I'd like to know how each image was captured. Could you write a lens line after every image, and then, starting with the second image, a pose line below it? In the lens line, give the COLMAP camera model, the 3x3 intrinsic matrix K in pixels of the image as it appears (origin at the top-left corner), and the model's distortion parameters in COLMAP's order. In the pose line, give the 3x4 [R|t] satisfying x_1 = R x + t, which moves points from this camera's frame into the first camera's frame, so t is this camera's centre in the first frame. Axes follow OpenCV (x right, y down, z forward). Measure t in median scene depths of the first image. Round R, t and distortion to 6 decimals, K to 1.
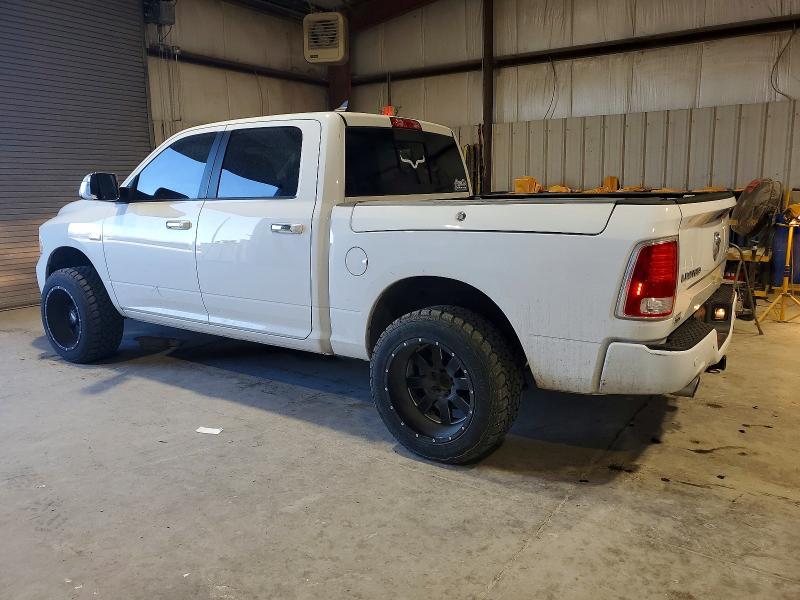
lens RADIAL K [[619.2, 0, 400.0], [0, 619.2, 300.0], [0, 0, 1]] dist [0.025969, -0.002220]
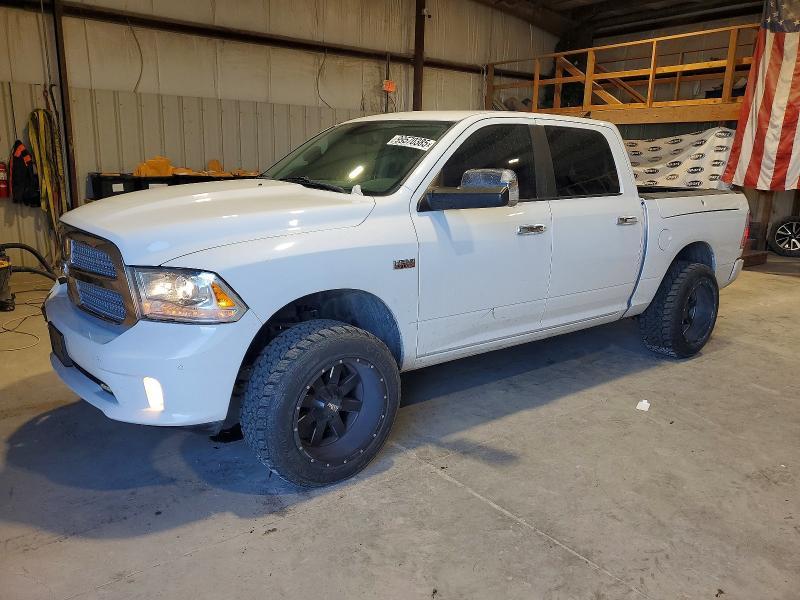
lens RADIAL K [[639.8, 0, 400.0], [0, 639.8, 300.0], [0, 0, 1]] dist [-0.014343, 0.002177]
pose [[0.289874, -0.178741, 0.940226, -0.728783], [0.154949, 0.978210, 0.138191, -0.093590], [-0.944438, 0.105629, 0.311254, 0.531000]]
